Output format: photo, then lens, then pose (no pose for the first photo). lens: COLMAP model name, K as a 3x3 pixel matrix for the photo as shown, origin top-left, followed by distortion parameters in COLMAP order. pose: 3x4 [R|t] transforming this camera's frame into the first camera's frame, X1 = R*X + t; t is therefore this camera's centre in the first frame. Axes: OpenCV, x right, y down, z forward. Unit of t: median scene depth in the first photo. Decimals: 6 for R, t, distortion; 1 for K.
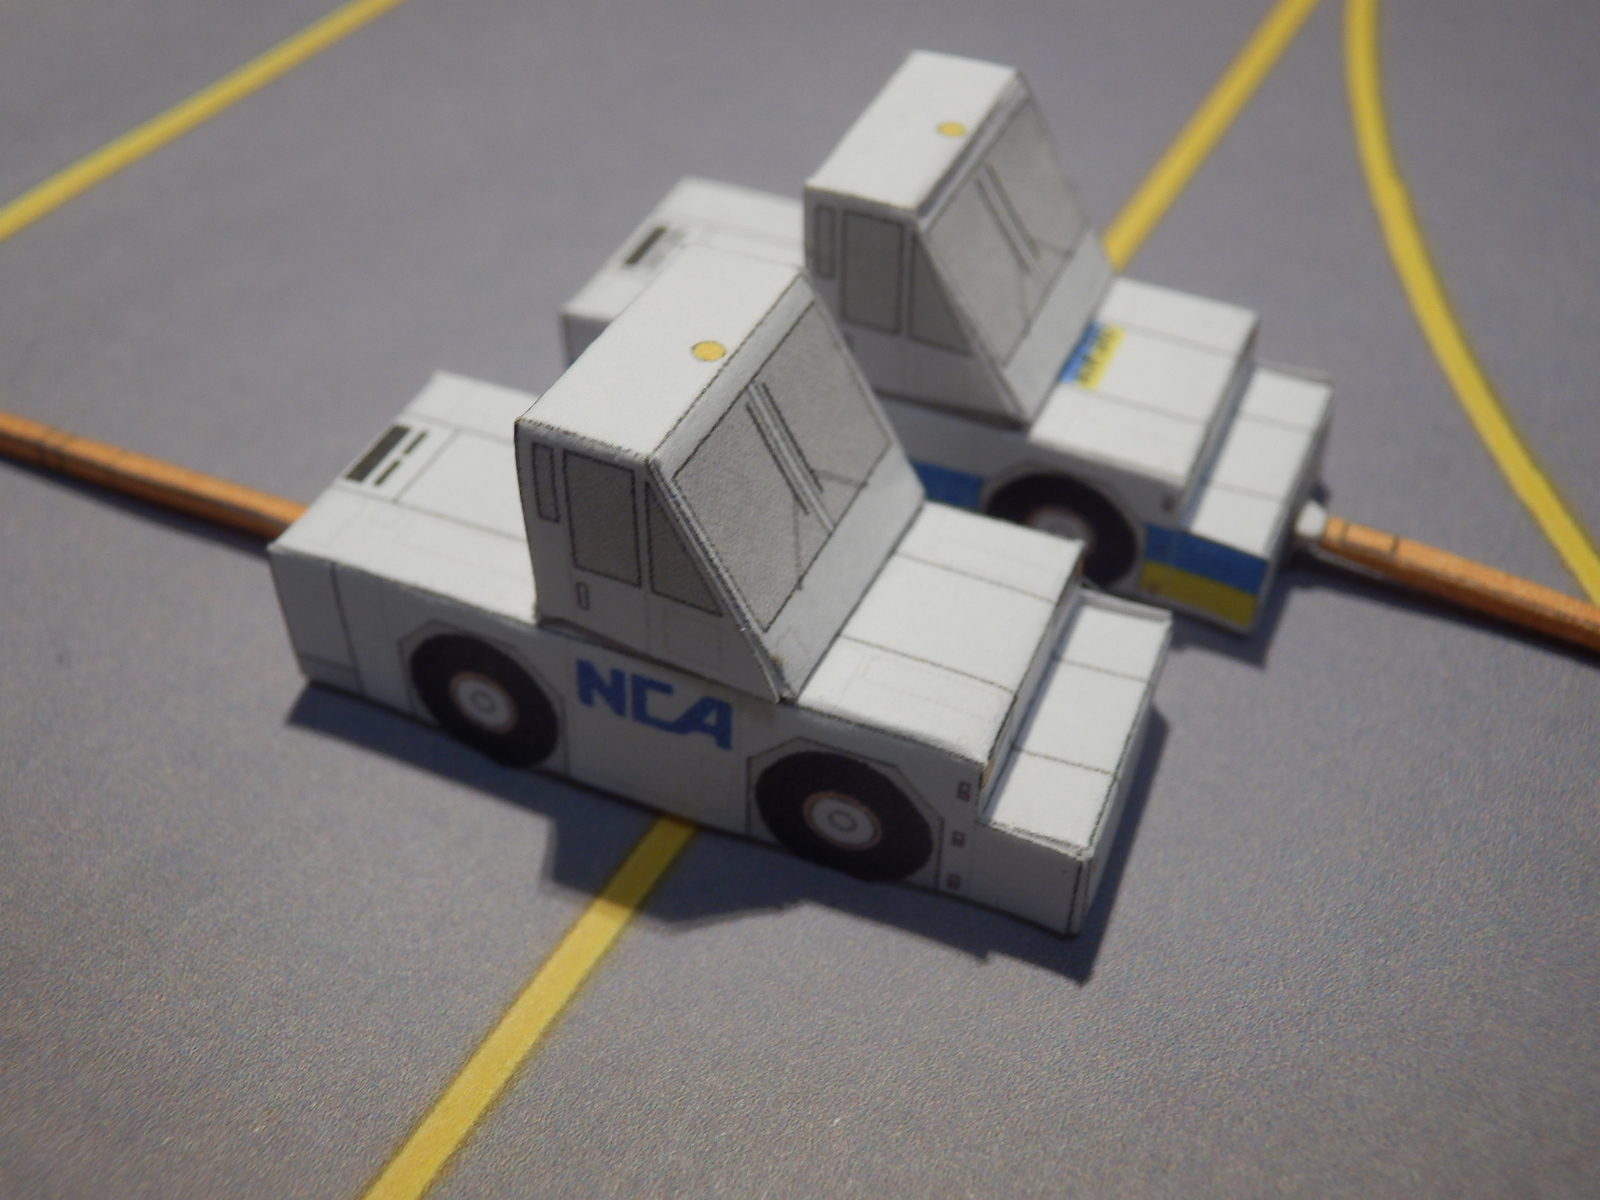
lens RADIAL K [[1725.4, 0, 797.8], [0, 1725.4, 608.1], [0, 0, 1]] dist [-0.042717, 0.000000]
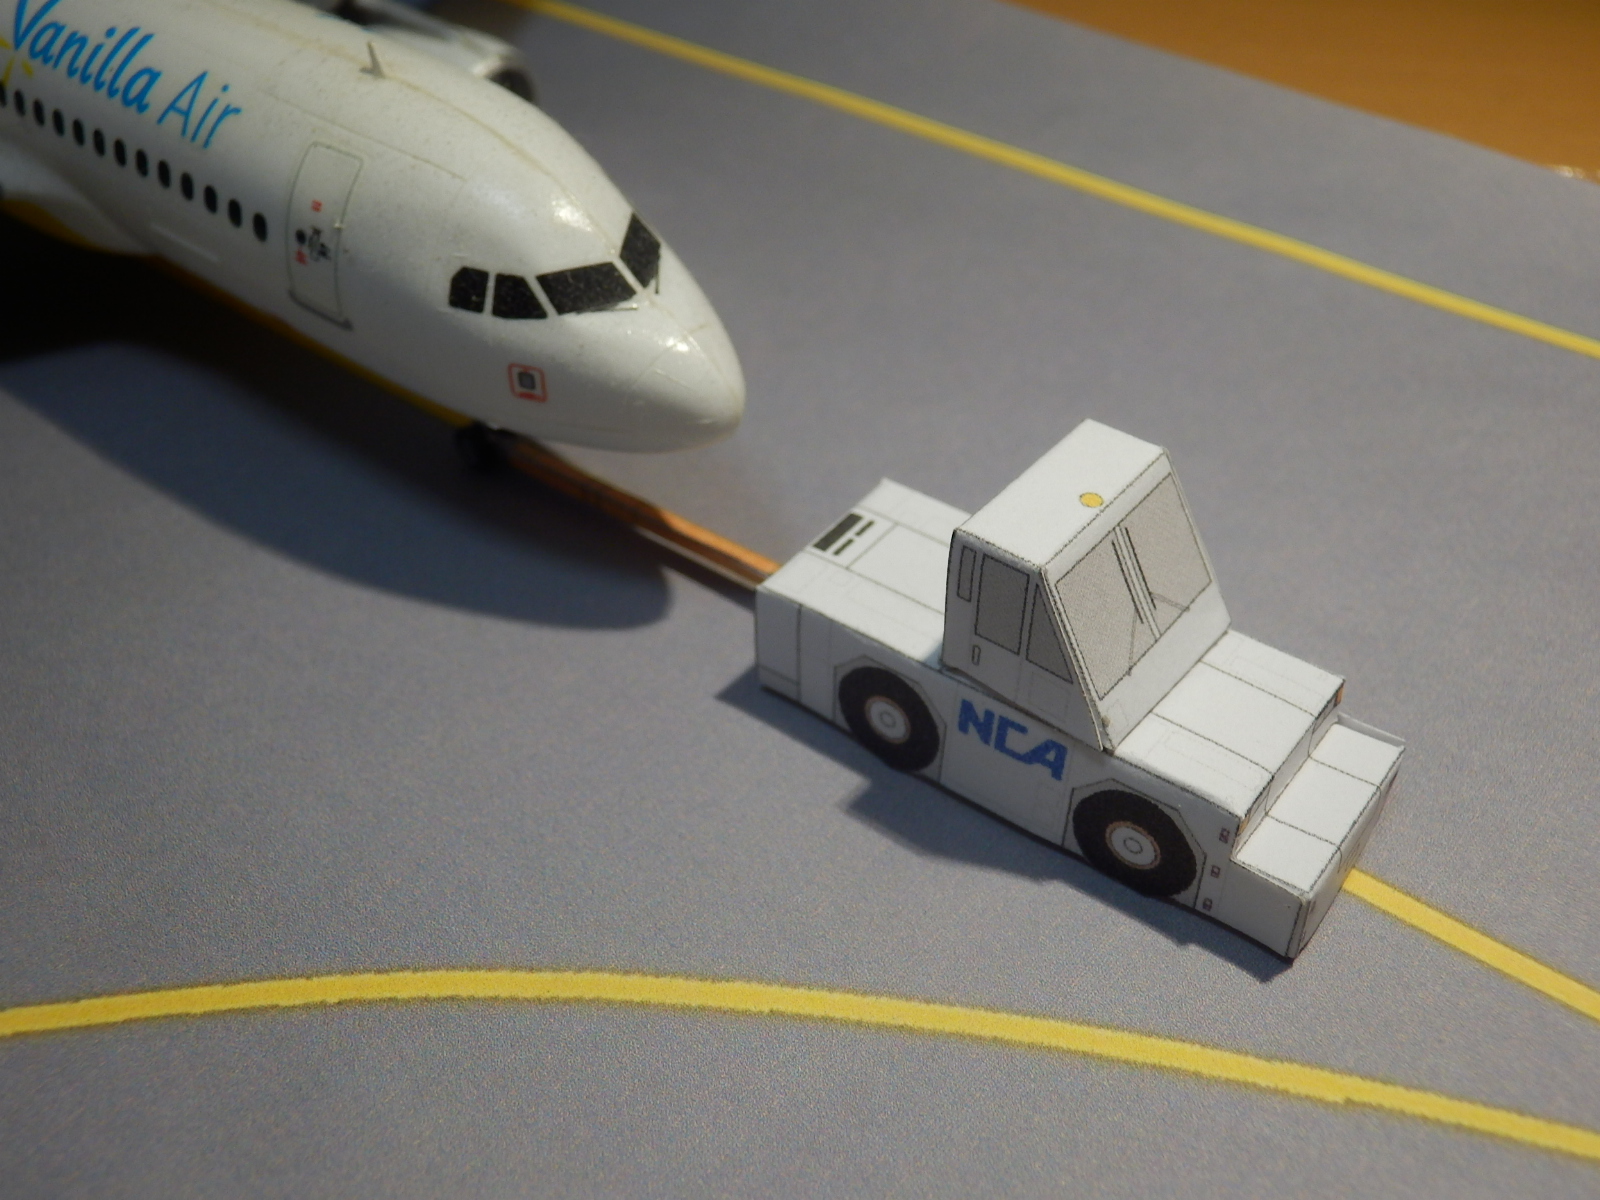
lens RADIAL K [[1725.4, 0, 785.3], [0, 1725.4, 598.9], [0, 0, 1]] dist [-0.042717, 0.000000]
pose [[0.969701, 0.154140, -0.189526, -0.013761], [-0.164285, 0.985644, -0.038939, 0.028161], [0.180803, 0.068895, 0.981103, -0.425915]]
